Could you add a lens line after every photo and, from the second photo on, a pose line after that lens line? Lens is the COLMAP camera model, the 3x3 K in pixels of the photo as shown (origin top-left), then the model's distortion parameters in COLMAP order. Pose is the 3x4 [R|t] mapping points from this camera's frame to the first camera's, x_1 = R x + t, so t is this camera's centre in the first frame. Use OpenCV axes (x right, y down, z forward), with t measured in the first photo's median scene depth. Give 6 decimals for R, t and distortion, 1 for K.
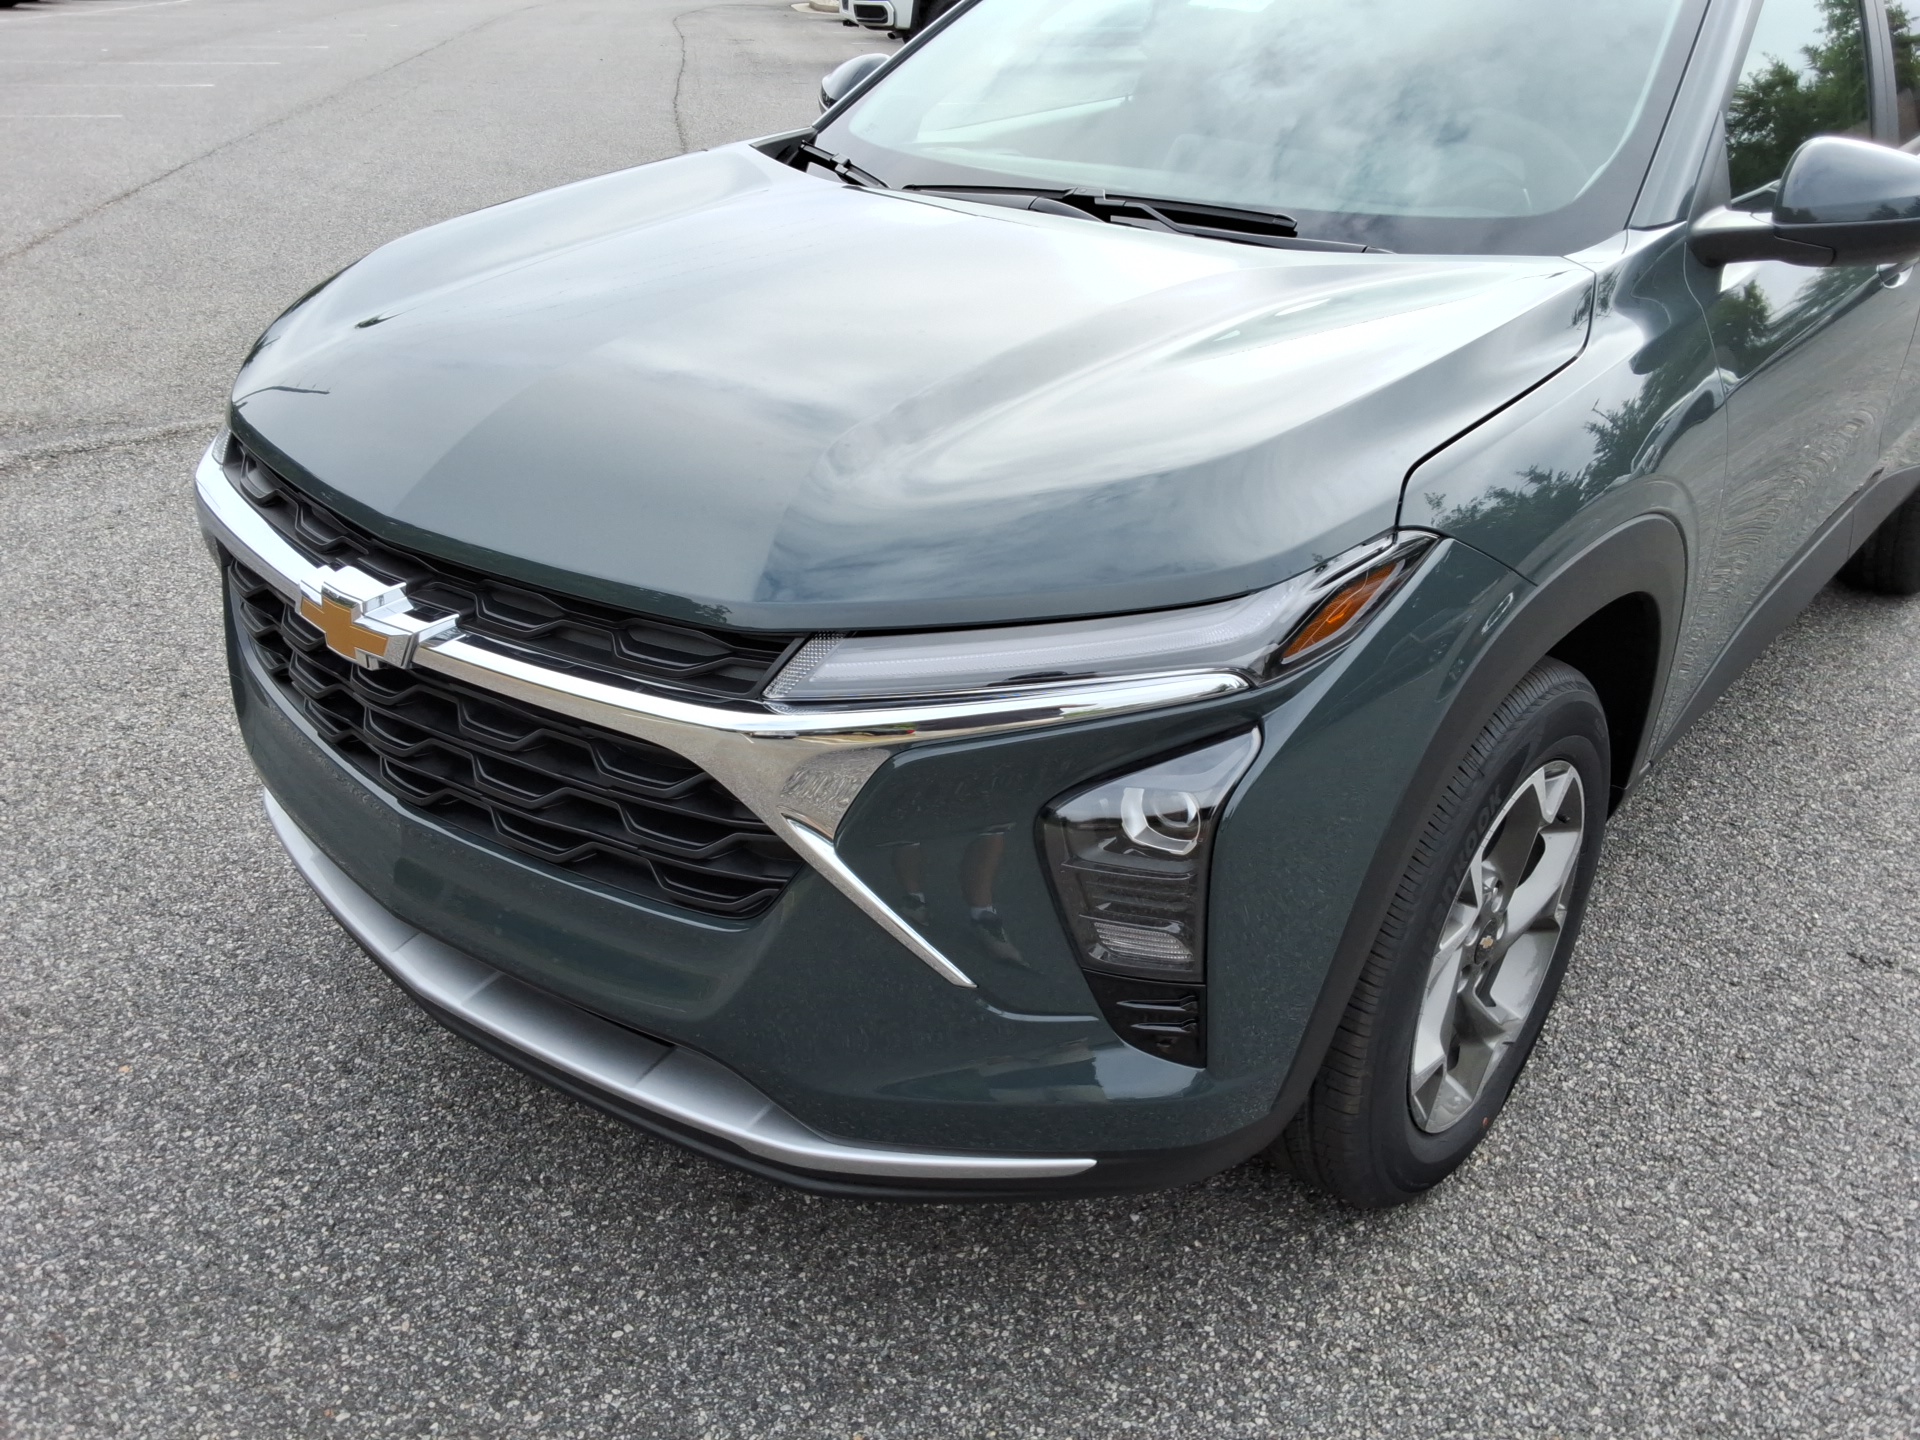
lens RADIAL K [[1569.7, 0, 993.8], [0, 1569.7, 714.6], [0, 0, 1]] dist [0.081636, -0.133153]
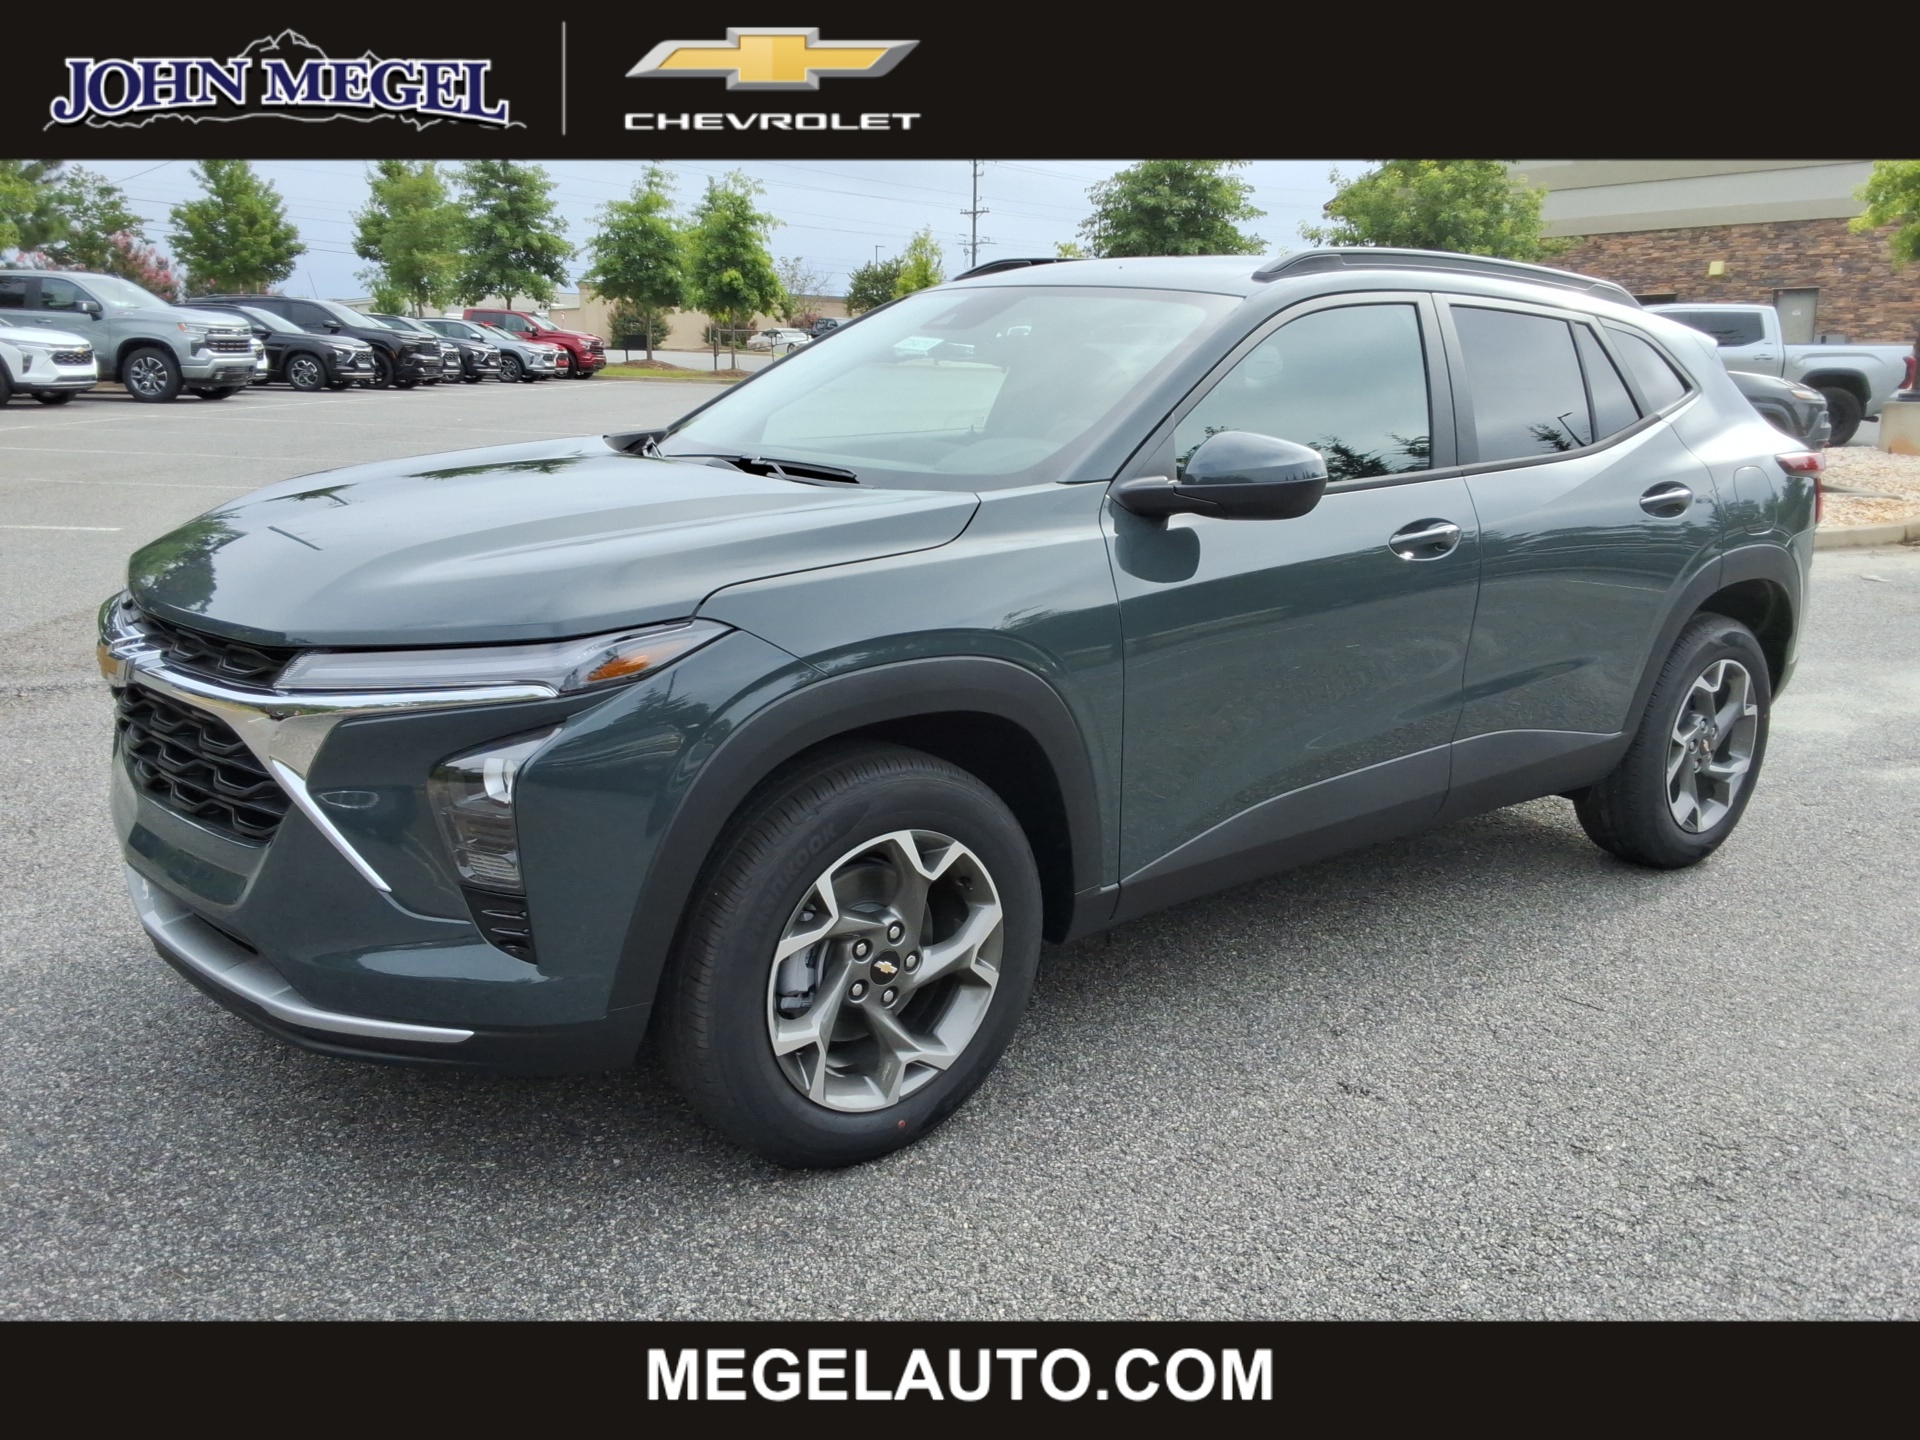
lens RADIAL K [[1531.7, 0, 1005.8], [0, 1531.7, 715.1], [0, 0, 1]] dist [0.143700, -0.202124]
pose [[0.978969, 0.055868, -0.196211, 0.852902], [-0.099711, 0.970100, -0.221278, 0.280487], [0.177982, 0.236189, 0.955268, -0.377654]]
